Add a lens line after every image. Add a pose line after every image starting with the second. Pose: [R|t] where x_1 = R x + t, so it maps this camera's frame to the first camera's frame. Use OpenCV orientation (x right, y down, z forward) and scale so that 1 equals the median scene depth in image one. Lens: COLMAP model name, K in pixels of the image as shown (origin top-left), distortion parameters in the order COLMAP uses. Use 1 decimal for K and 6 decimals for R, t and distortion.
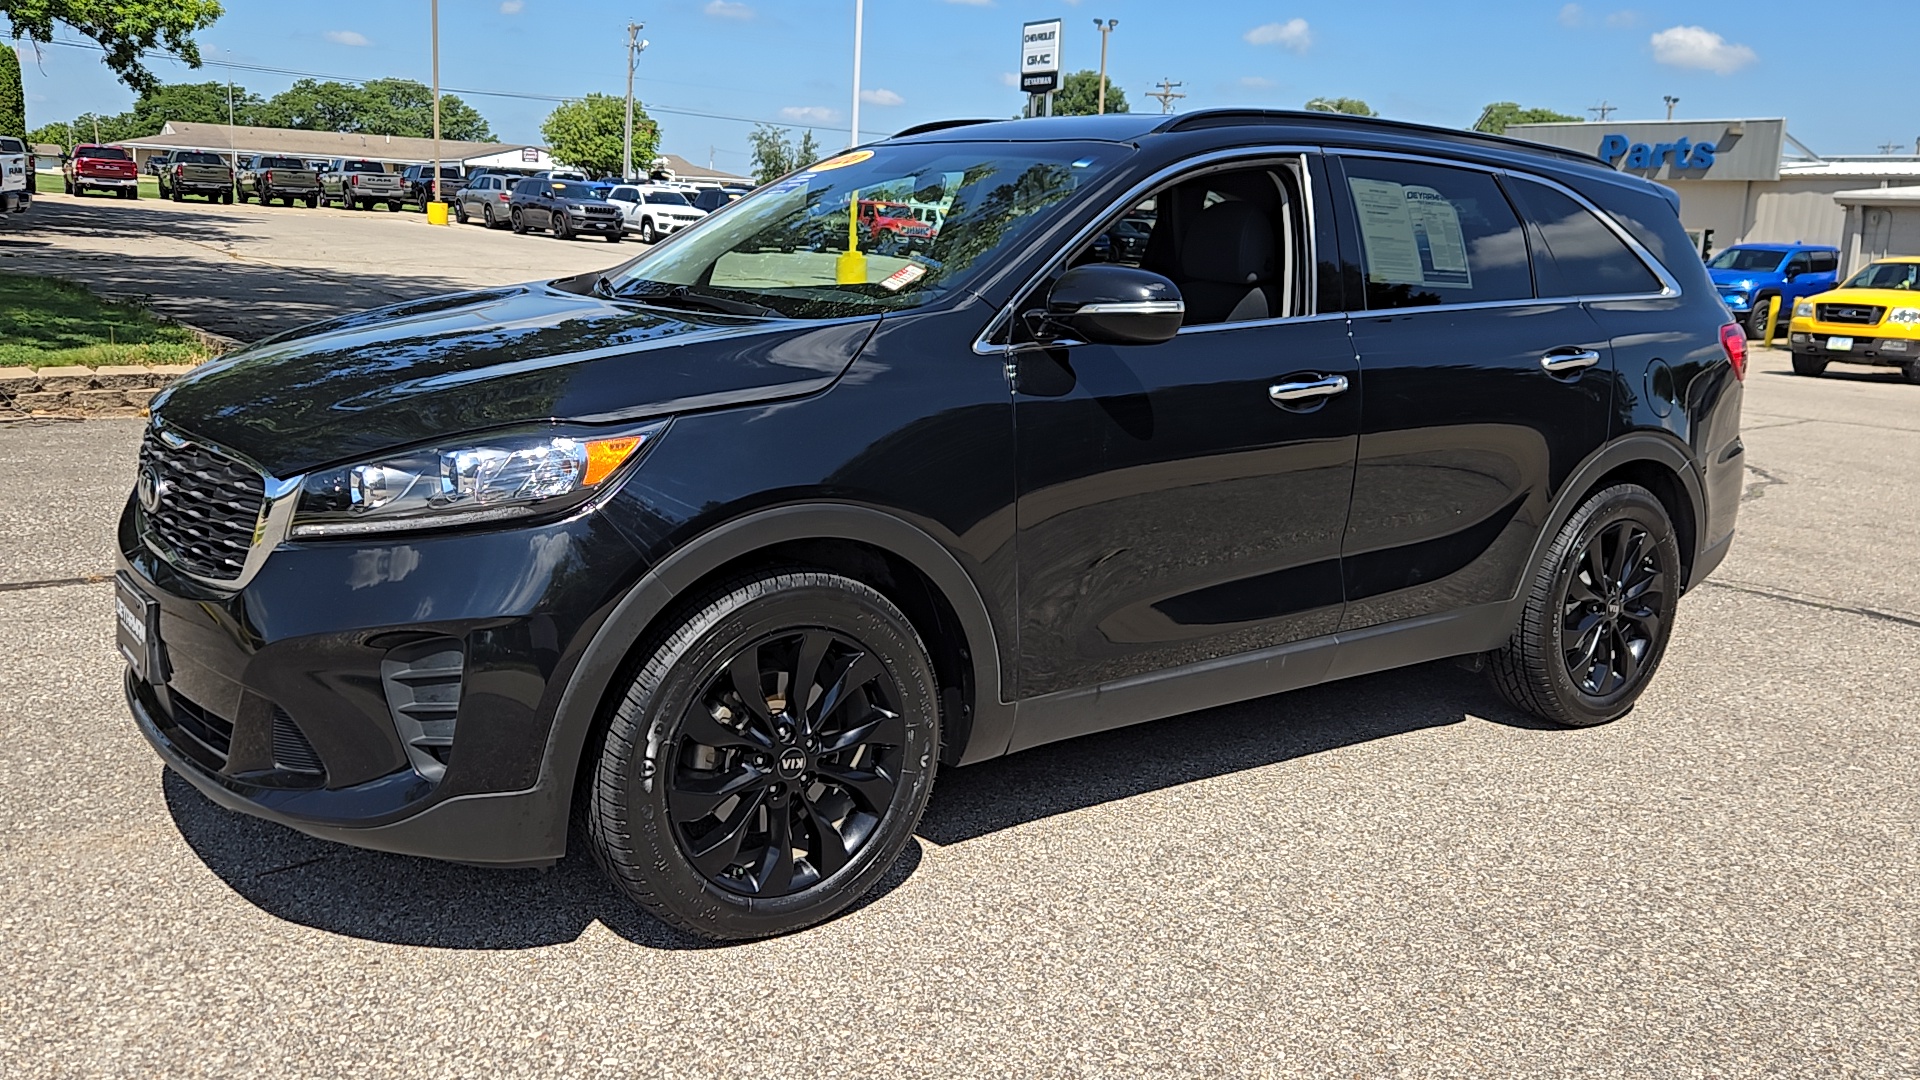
lens RADIAL K [[1607.1, 0, 957.6], [0, 1607.1, 539.5], [0, 0, 1]] dist [0.013969, -0.024377]
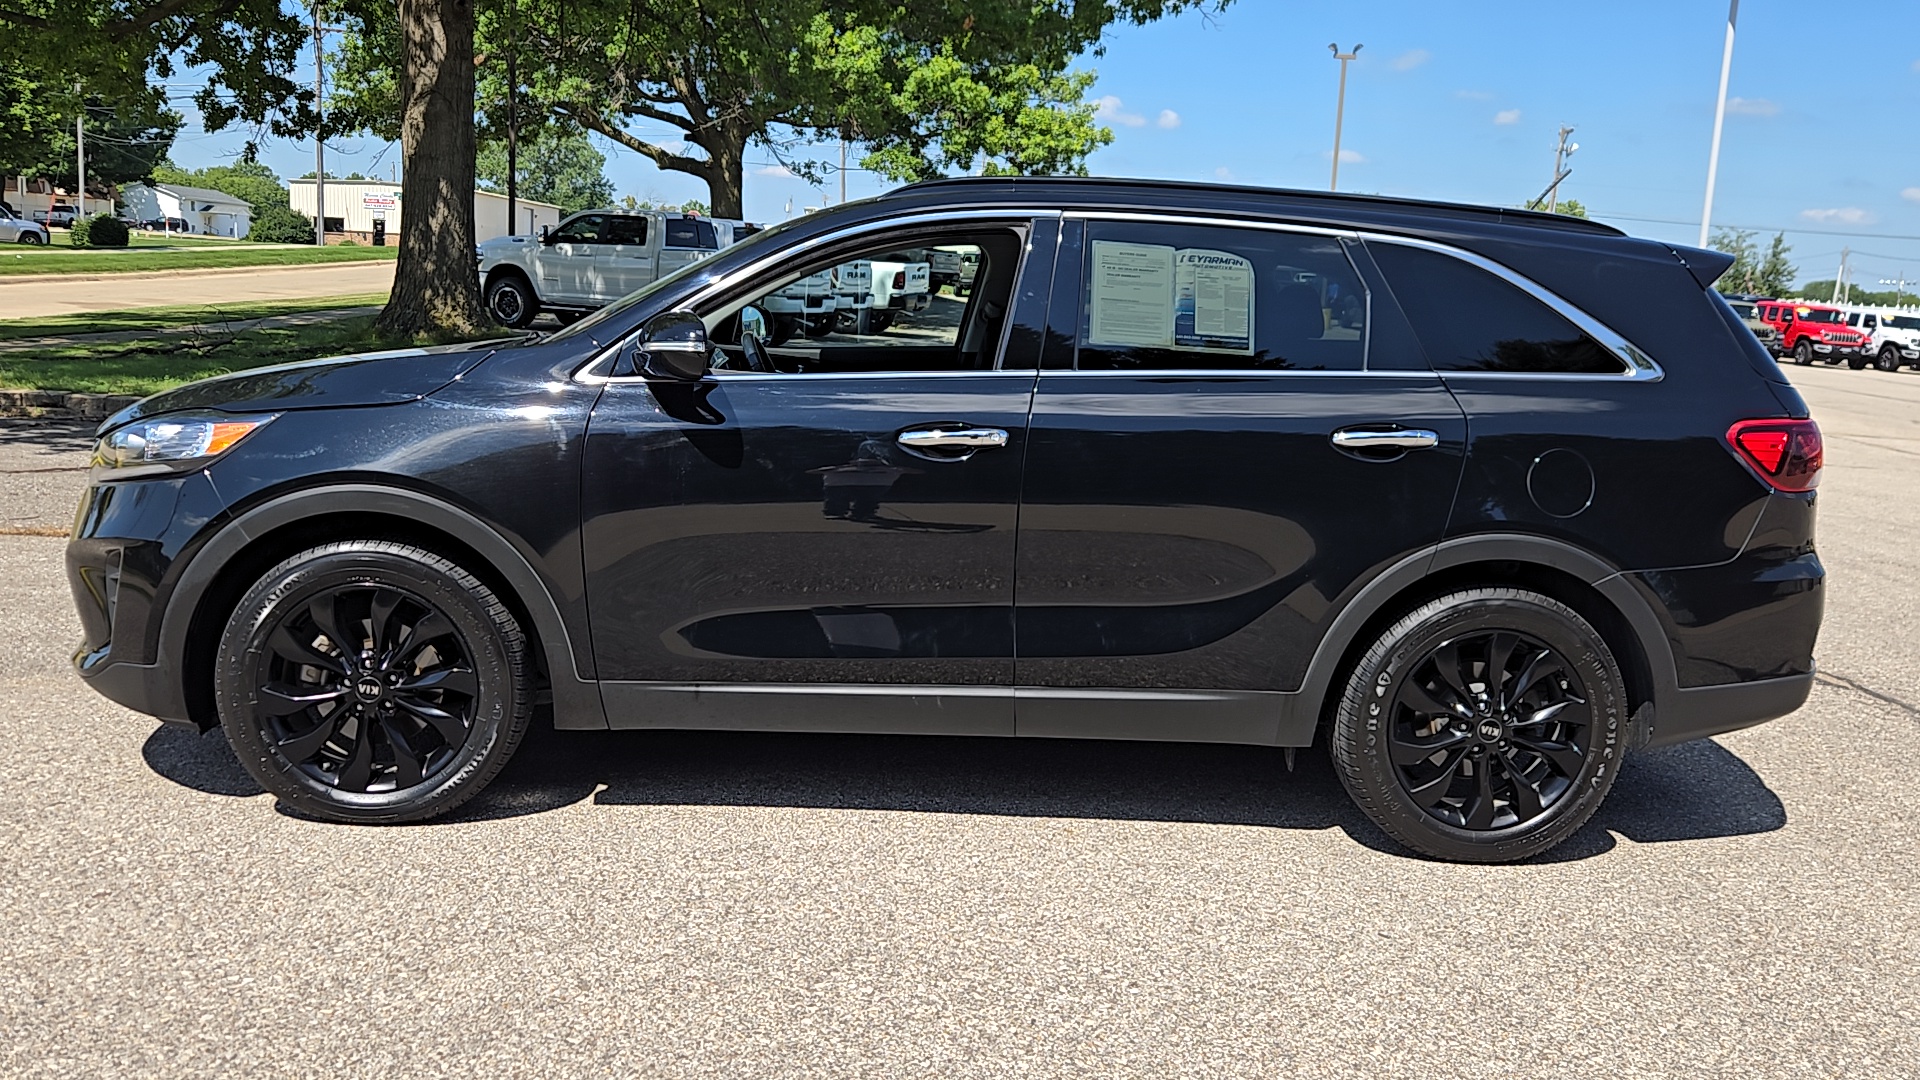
lens RADIAL K [[1607.1, 0, 957.6], [0, 1607.1, 539.5], [0, 0, 1]] dist [0.013969, -0.024377]
pose [[0.834367, 0.084517, -0.544692, 0.768036], [-0.120078, 0.992312, -0.029966, 0.001788], [0.537972, 0.090408, 0.838101, 0.129874]]
